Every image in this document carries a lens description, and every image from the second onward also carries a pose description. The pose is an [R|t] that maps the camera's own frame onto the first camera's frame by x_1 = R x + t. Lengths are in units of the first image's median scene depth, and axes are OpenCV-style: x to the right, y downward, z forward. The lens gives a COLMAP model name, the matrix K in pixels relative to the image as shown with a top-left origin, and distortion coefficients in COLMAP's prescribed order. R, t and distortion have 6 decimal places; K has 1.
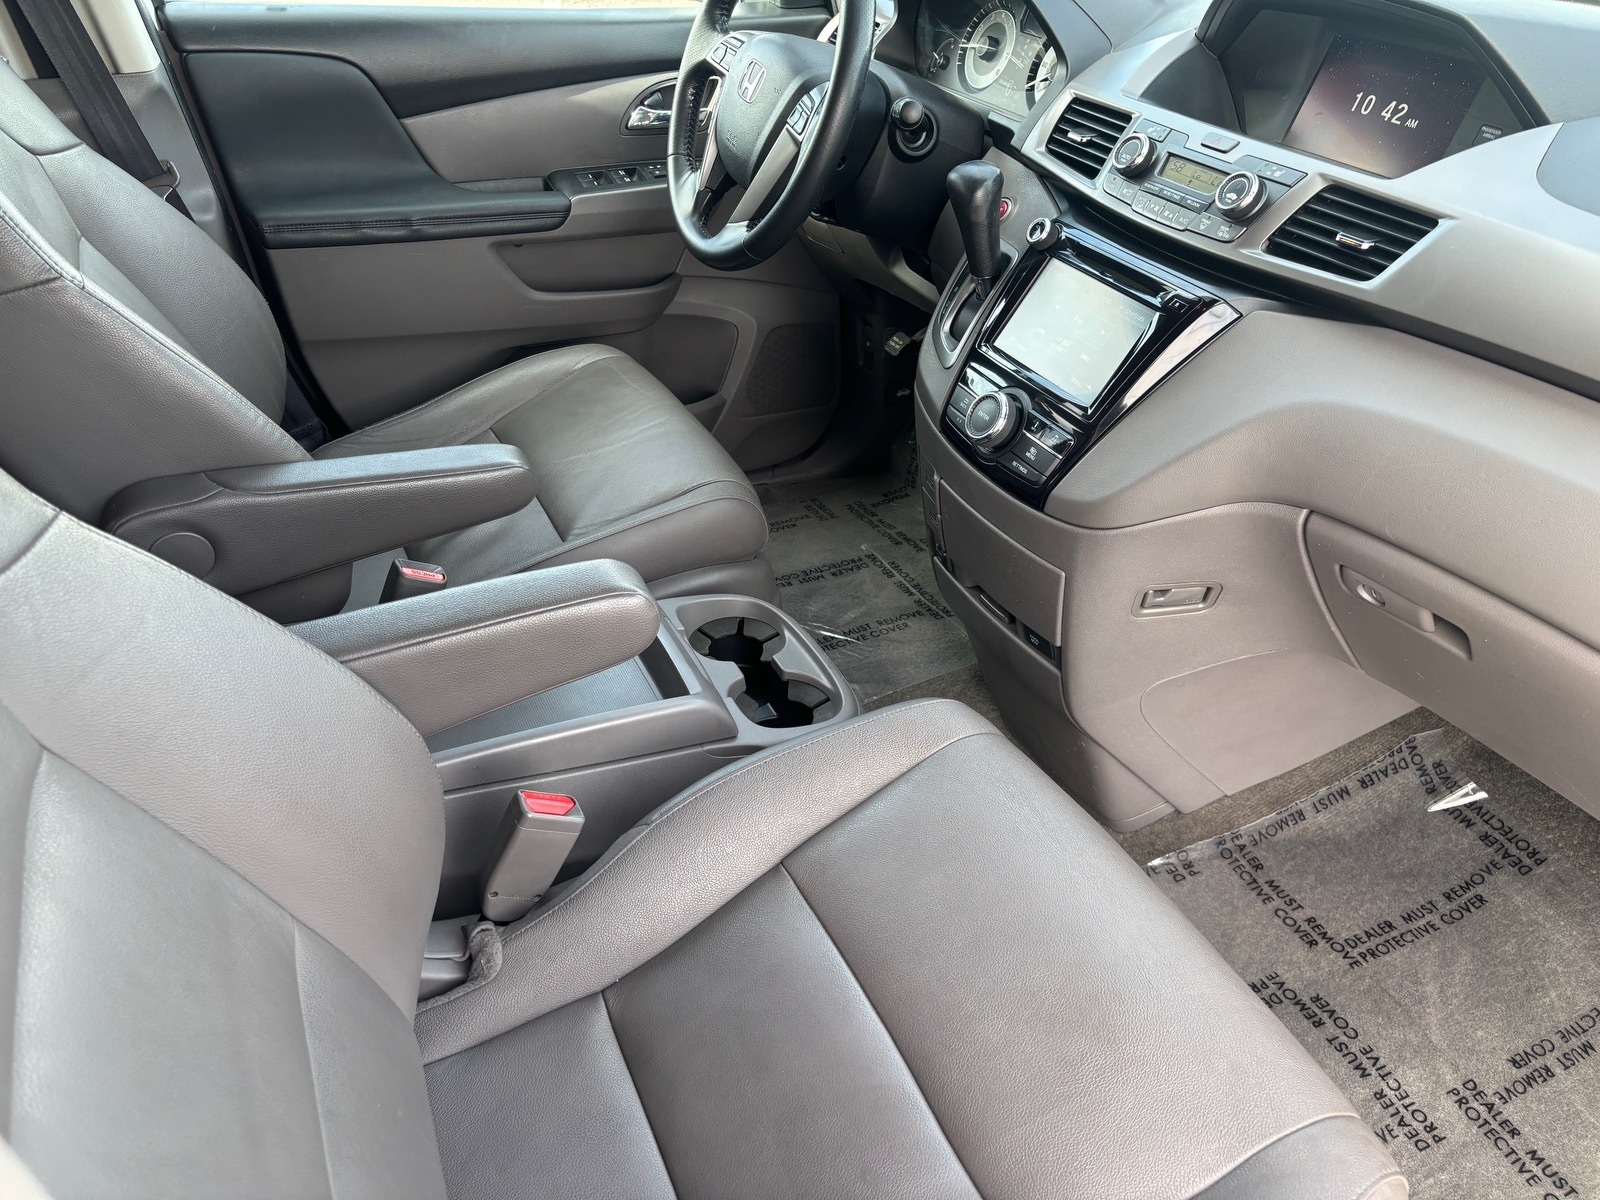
lens RADIAL K [[1171.1, 0, 814.4], [0, 1171.1, 587.5], [0, 0, 1]] dist [0.031429, -0.040604]
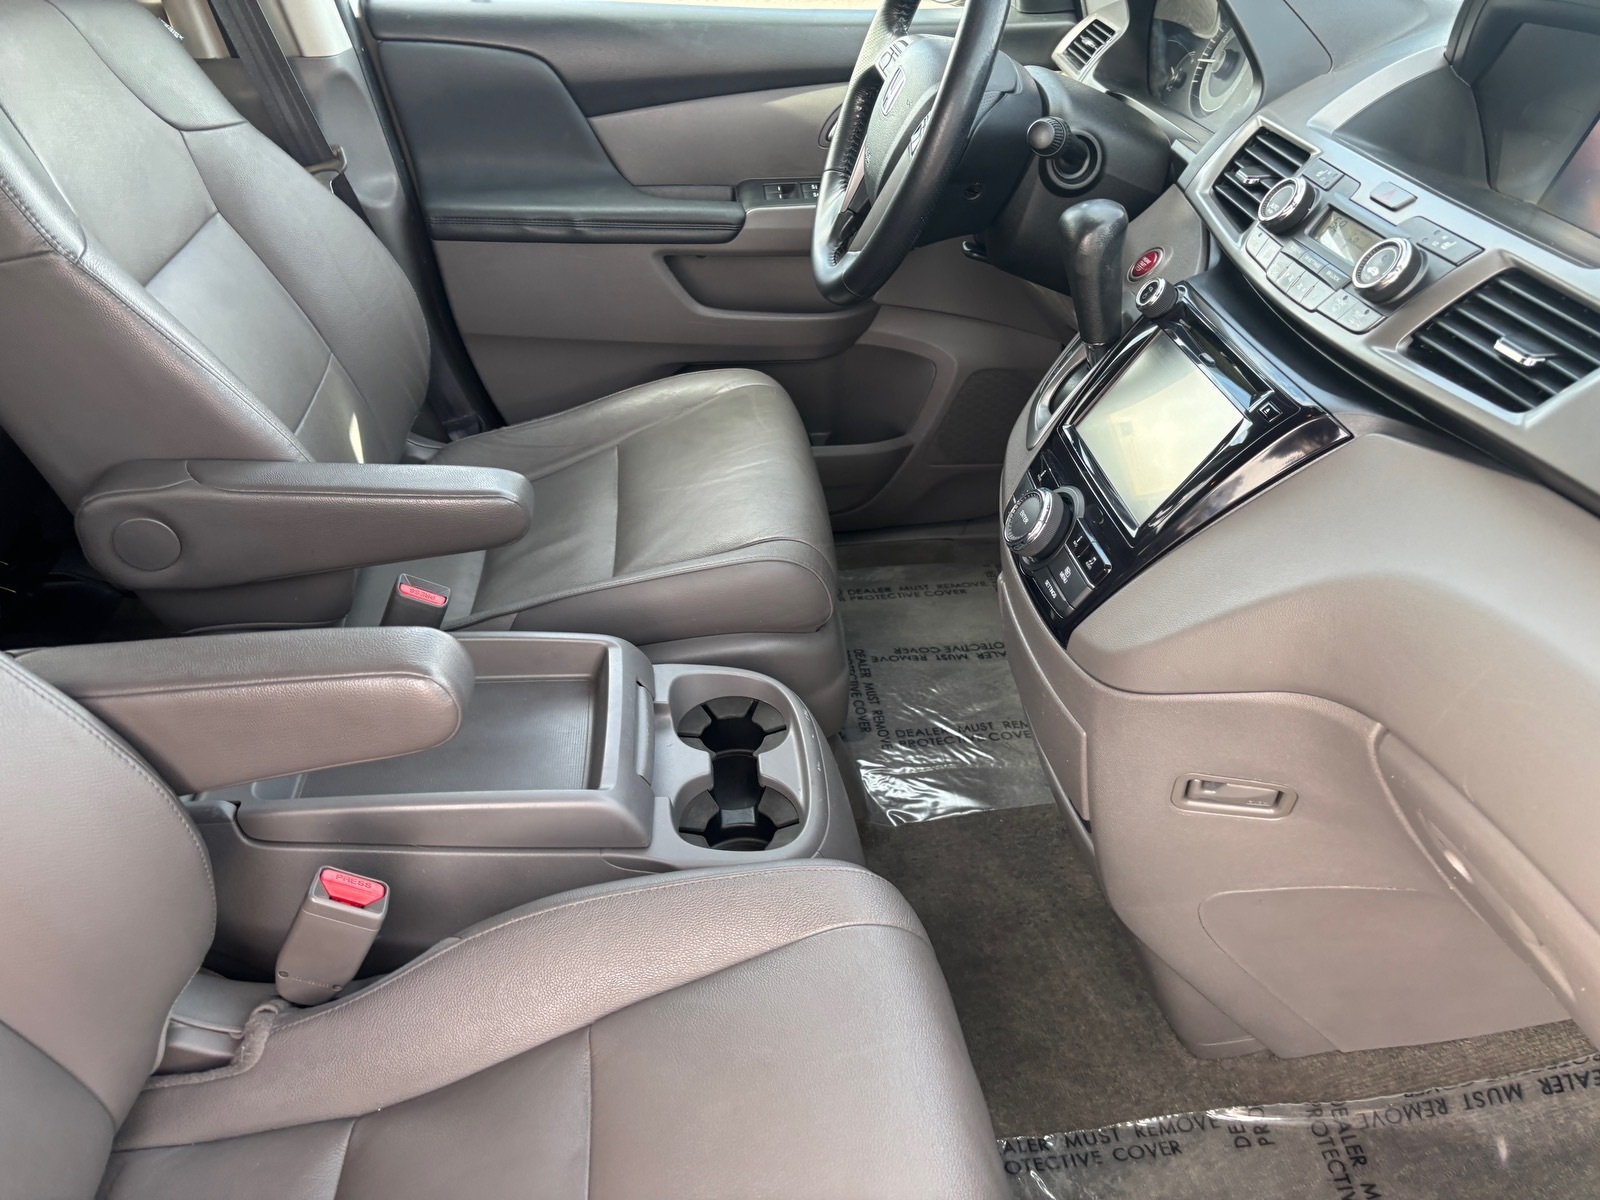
lens RADIAL K [[1184.1, 0, 815.8], [0, 1184.1, 593.3], [0, 0, 1]] dist [0.035454, -0.041722]
pose [[0.940862, 0.165910, -0.295384, 0.215707], [-0.169168, 0.985478, 0.014683, -0.069685], [0.293531, 0.036155, 0.955266, 0.160712]]
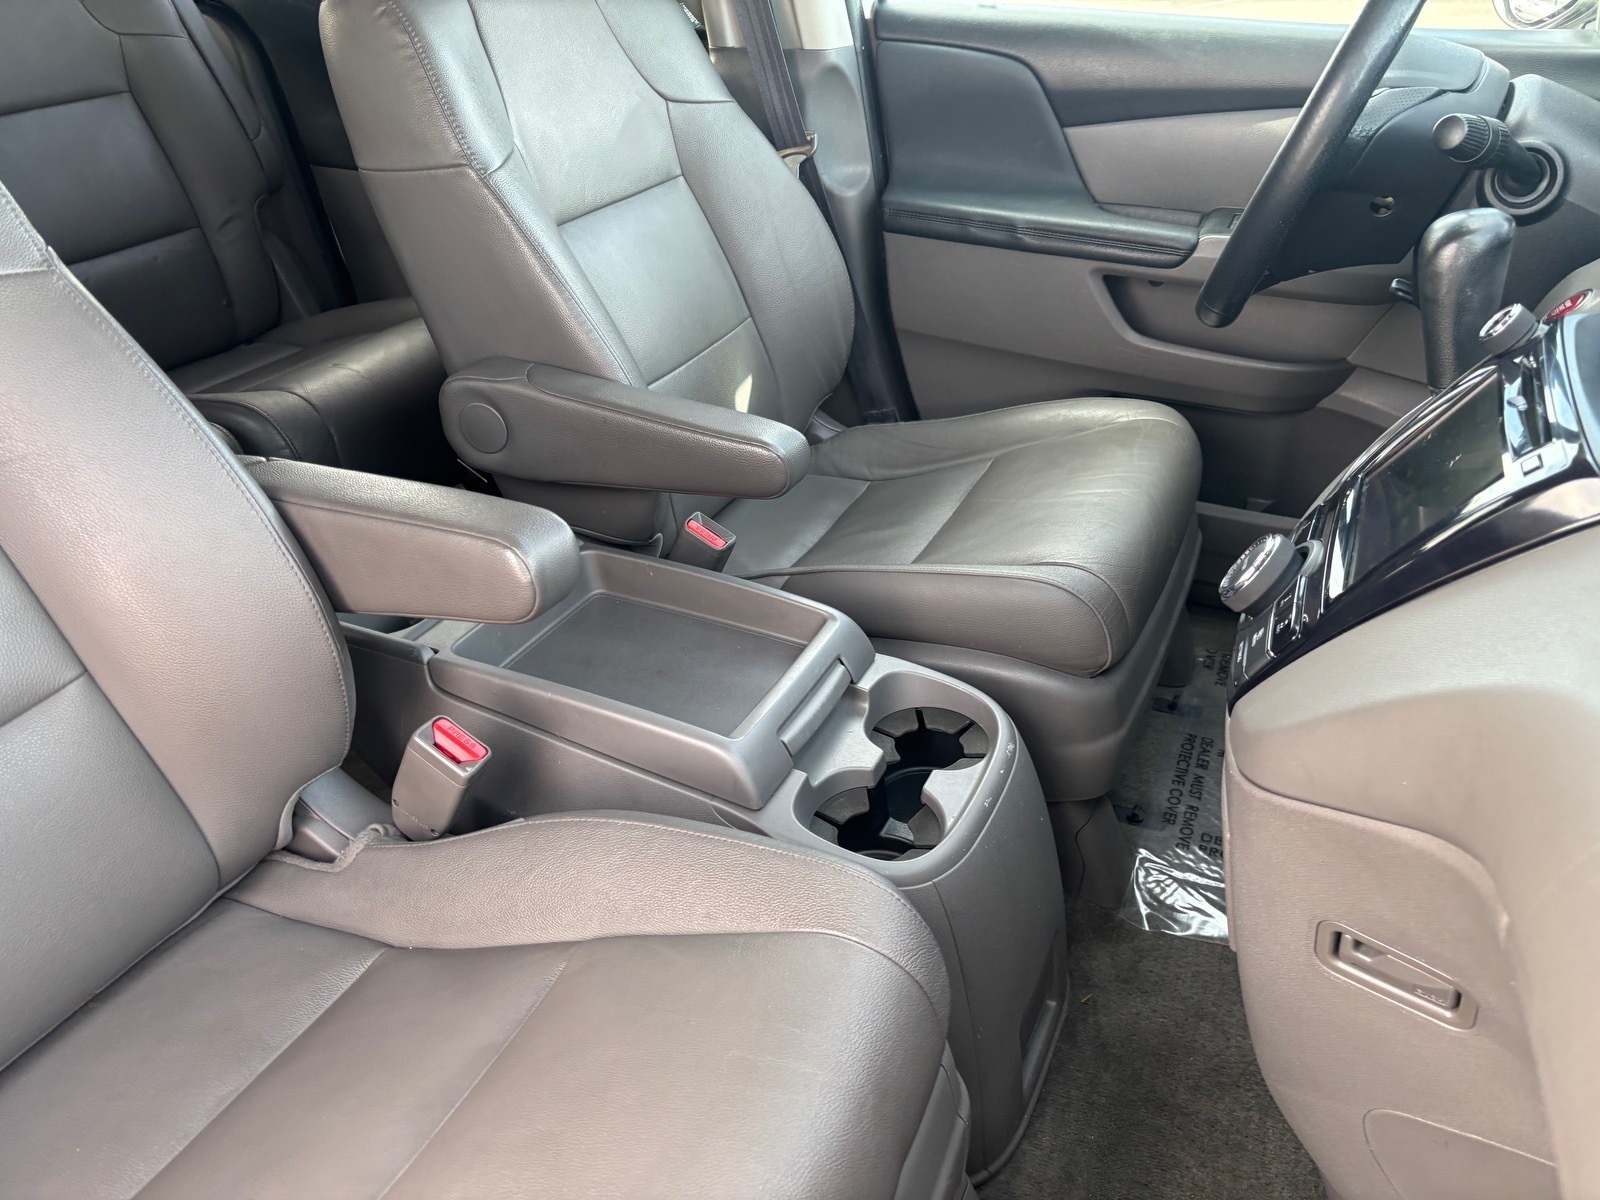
lens RADIAL K [[1210.6, 0, 852.6], [0, 1210.6, 603.6], [0, 0, 1]] dist [0.004794, 0.003275]
pose [[0.650493, 0.346105, -0.676070, 0.391709], [-0.393863, 0.914815, 0.089366, -0.084234], [0.649409, 0.208147, 0.731398, 0.315321]]
